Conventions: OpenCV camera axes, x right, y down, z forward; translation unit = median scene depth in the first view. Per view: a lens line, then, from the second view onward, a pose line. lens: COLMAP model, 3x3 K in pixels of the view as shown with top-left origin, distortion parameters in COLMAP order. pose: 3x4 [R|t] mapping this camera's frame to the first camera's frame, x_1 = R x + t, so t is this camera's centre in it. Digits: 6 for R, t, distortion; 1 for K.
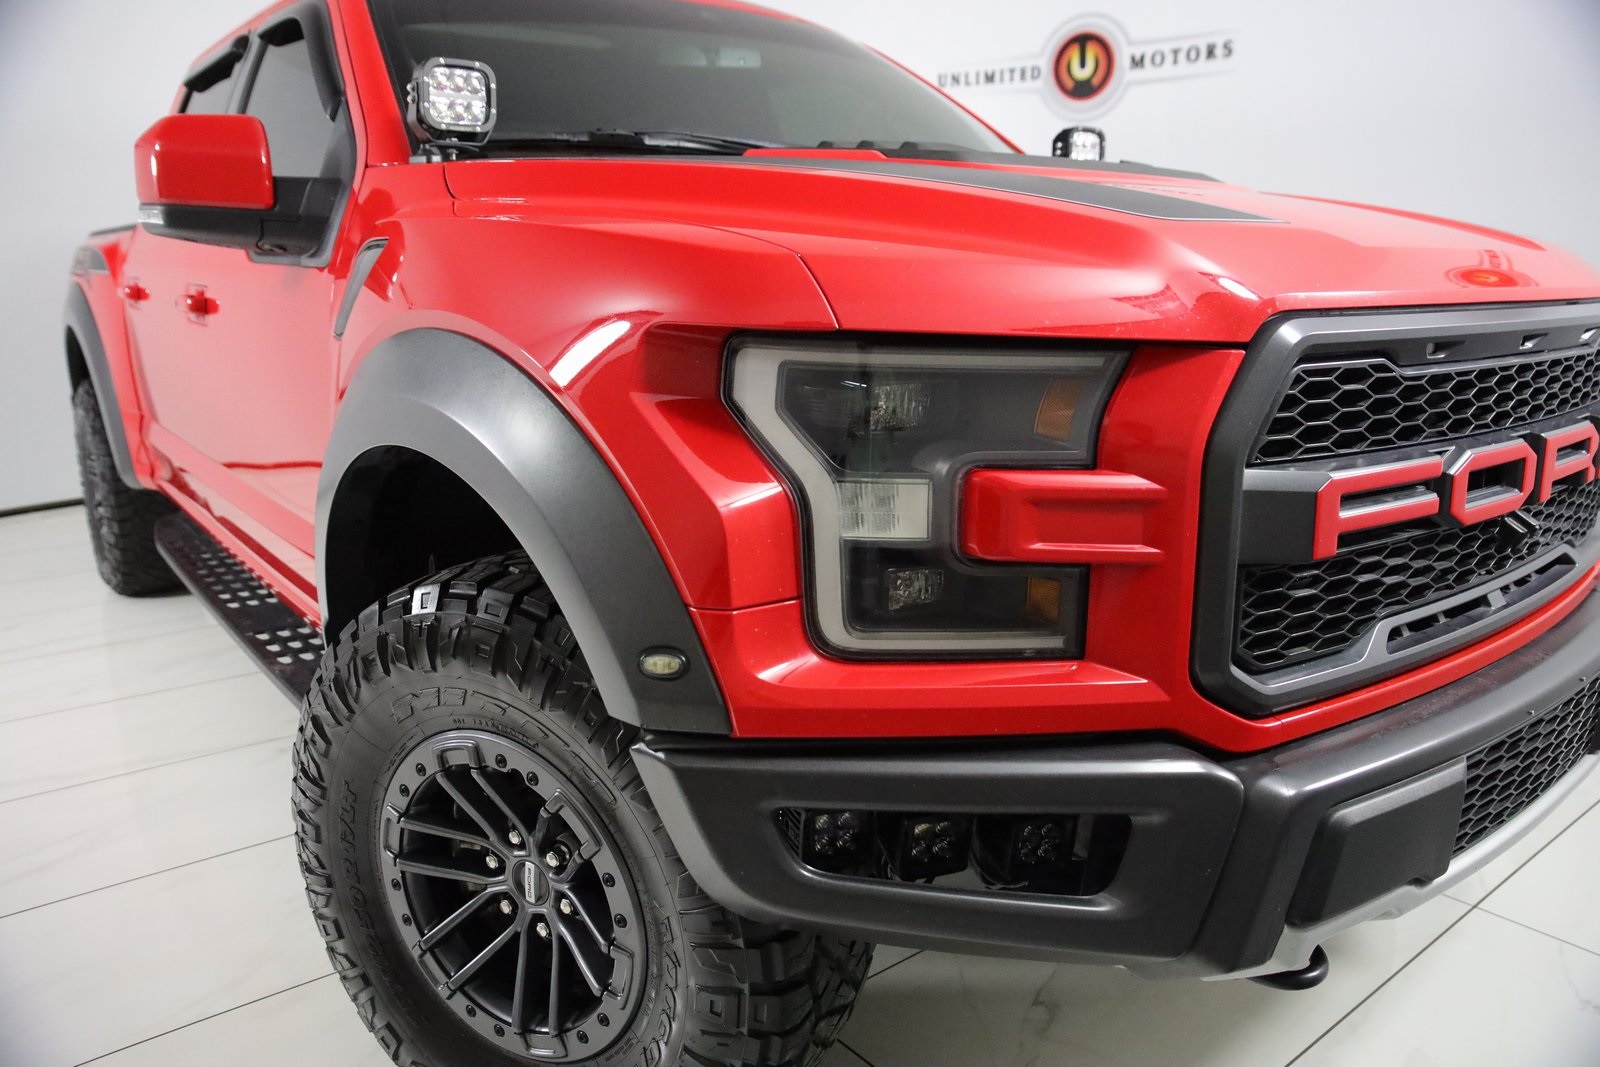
lens RADIAL K [[1174.3, 0, 811.8], [0, 1174.3, 524.0], [0, 0, 1]] dist [-0.083280, 0.037137]
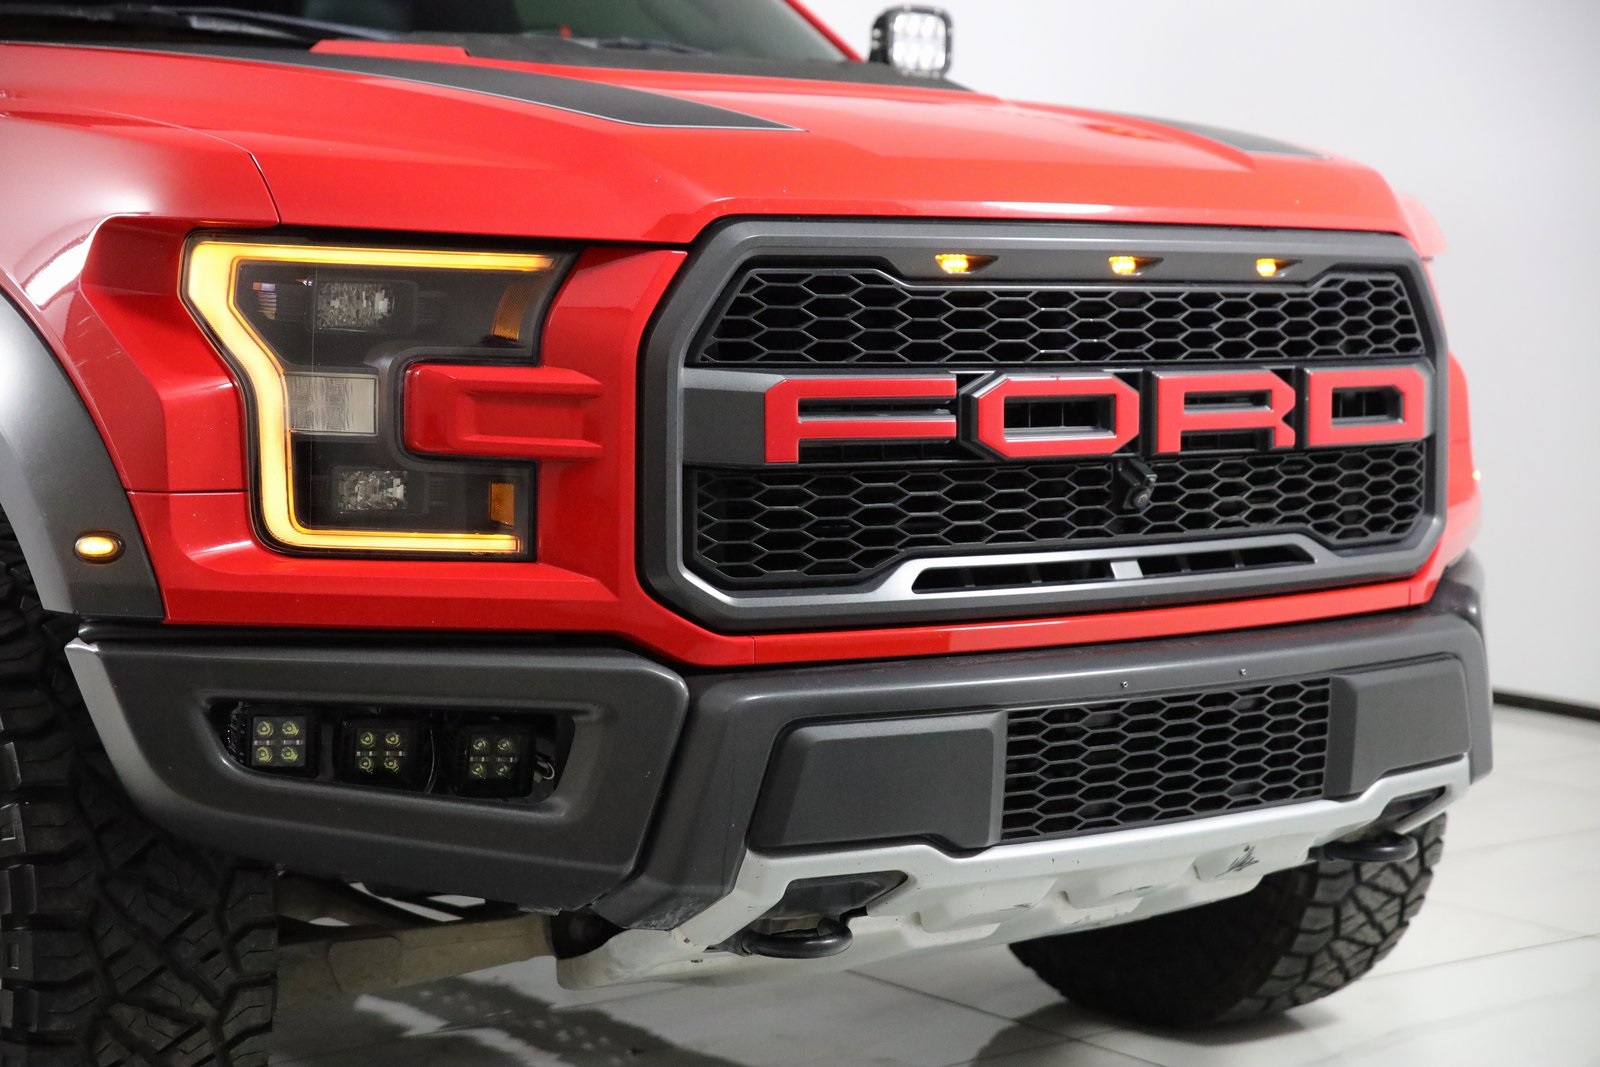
lens RADIAL K [[2995.8, 0, 824.4], [0, 2995.8, 528.4], [0, 0, 1]] dist [0.212341, 0.000000]
pose [[0.999614, 0.017705, -0.021429, 0.493511], [-0.020508, 0.990140, -0.138569, 0.403796], [0.018765, 0.138955, 0.990121, -1.401140]]
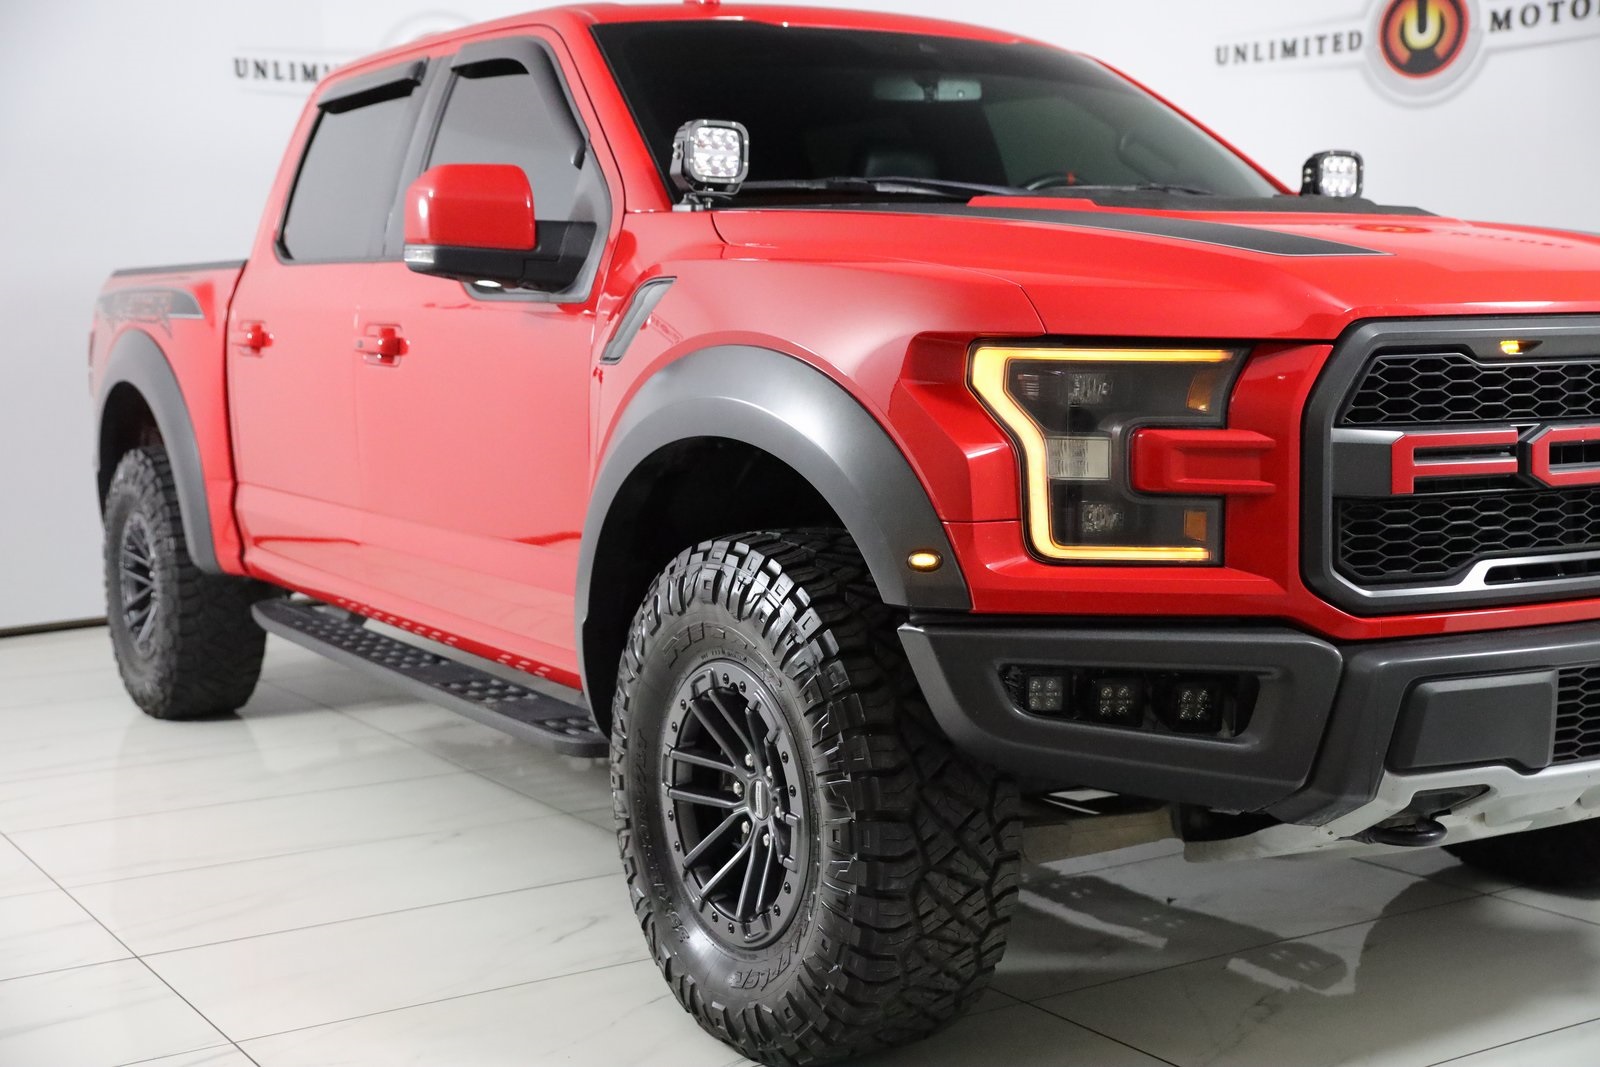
lens RADIAL K [[2148.6, 0, 793.7], [0, 2148.6, 535.3], [0, 0, 1]] dist [0.080274, 0.000000]
pose [[0.993492, 0.004606, -0.113806, 0.014222], [-0.018648, 0.992276, -0.122638, 0.376197], [0.112362, 0.123962, 0.985905, -1.492280]]
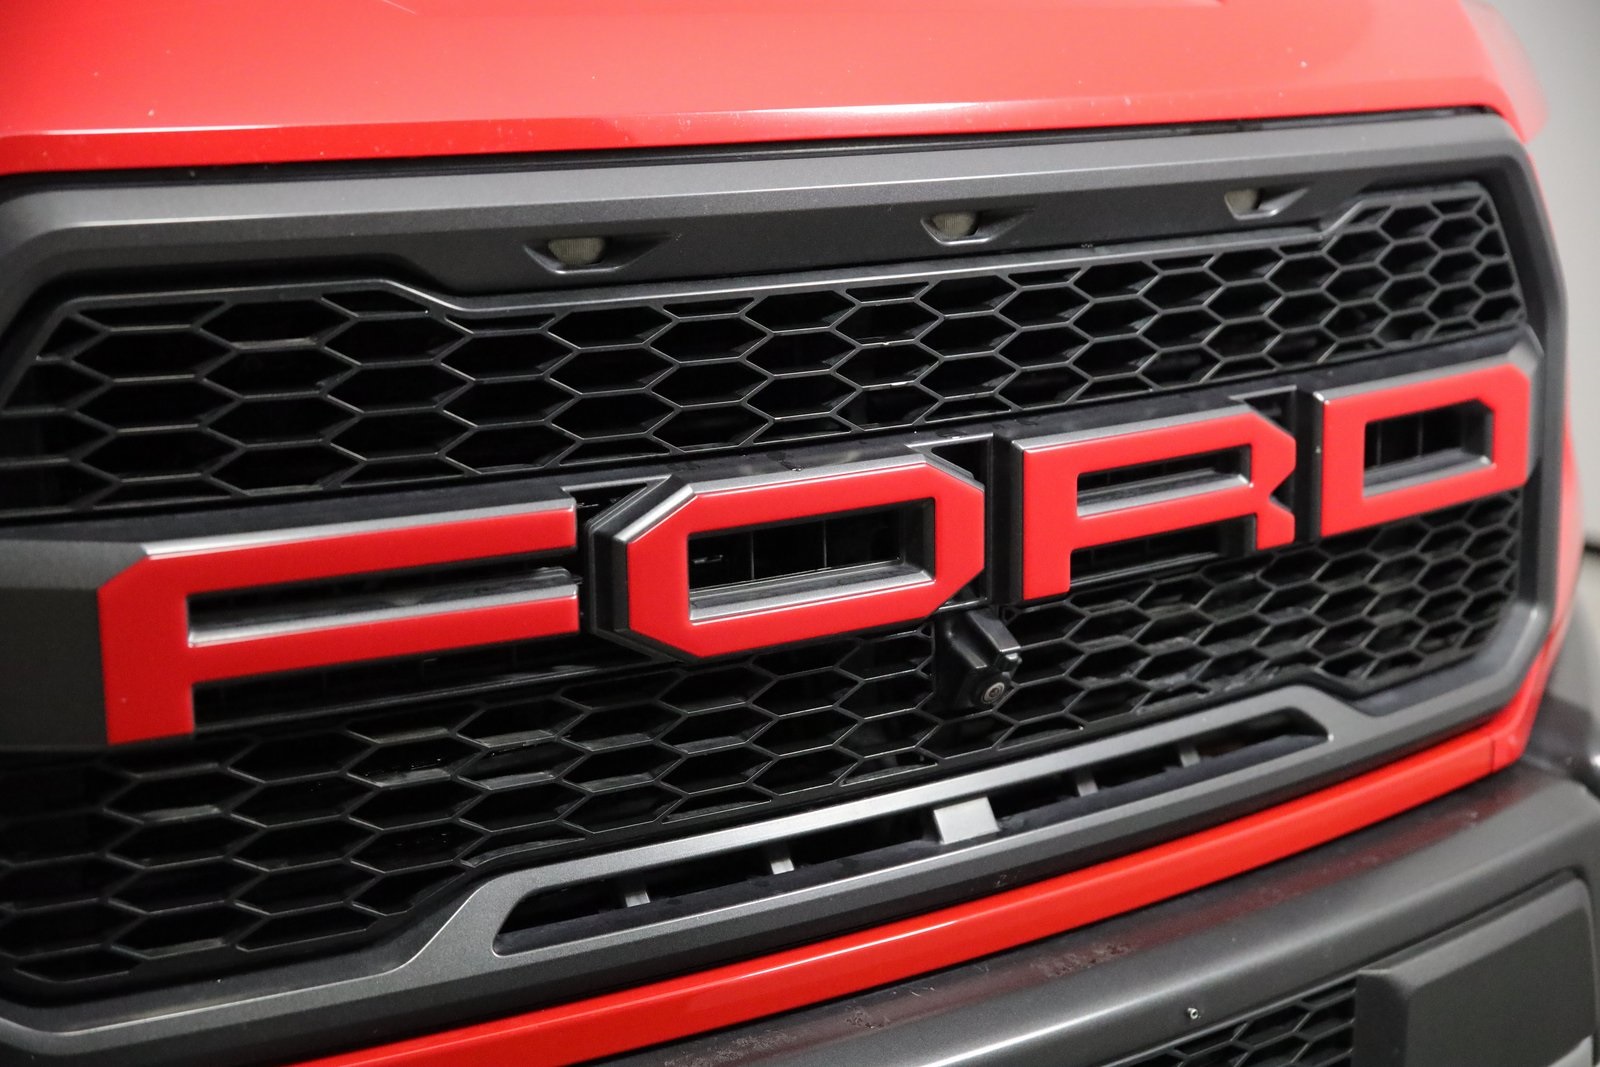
lens RADIAL K [[2589.0, 0, 813.5], [0, 2589.0, 523.7], [0, 0, 1]] dist [0.117435, 0.000000]
pose [[0.999223, 0.009765, -0.038177, 0.673939], [-0.010200, 0.999885, -0.011236, -0.039923], [0.038063, 0.011616, 0.999208, 0.020297]]
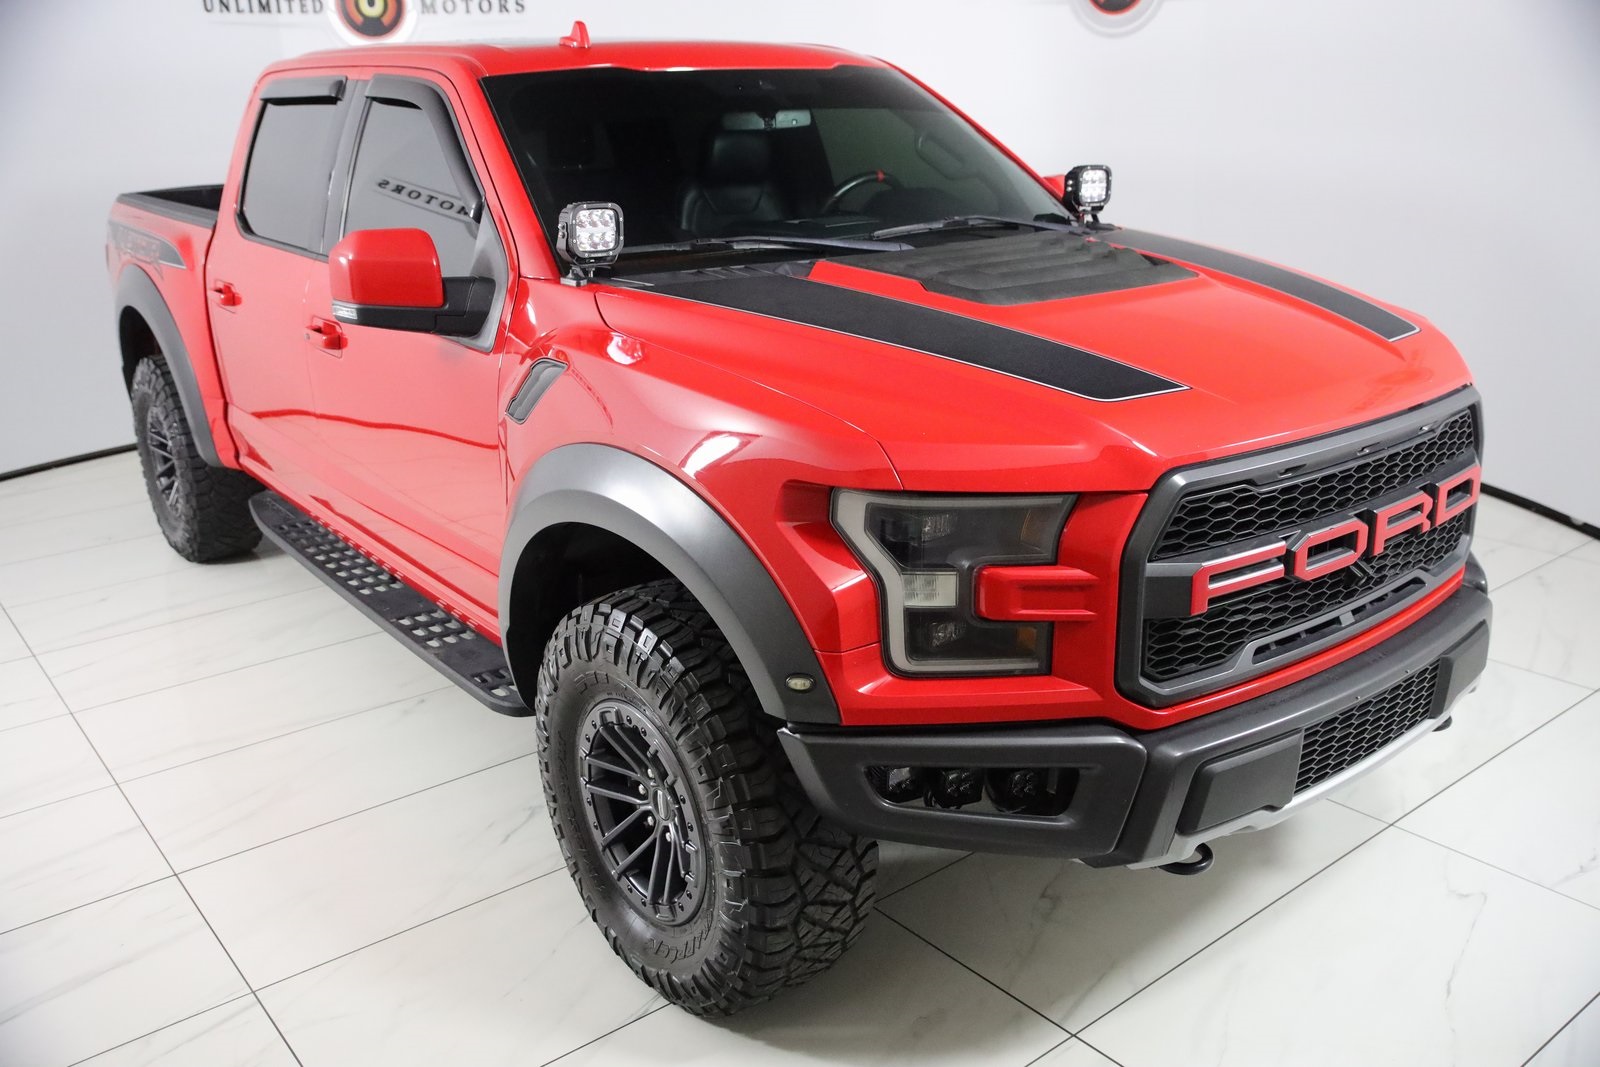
lens RADIAL K [[1395.8, 0, 807.0], [0, 1395.8, 550.5], [0, 0, 1]] dist [-0.039843, 0.007600]
pose [[0.999877, -0.013632, -0.007718, -0.088592], [0.014392, 0.993944, 0.108937, -0.261136], [0.006186, -0.109035, 0.994019, -0.880824]]
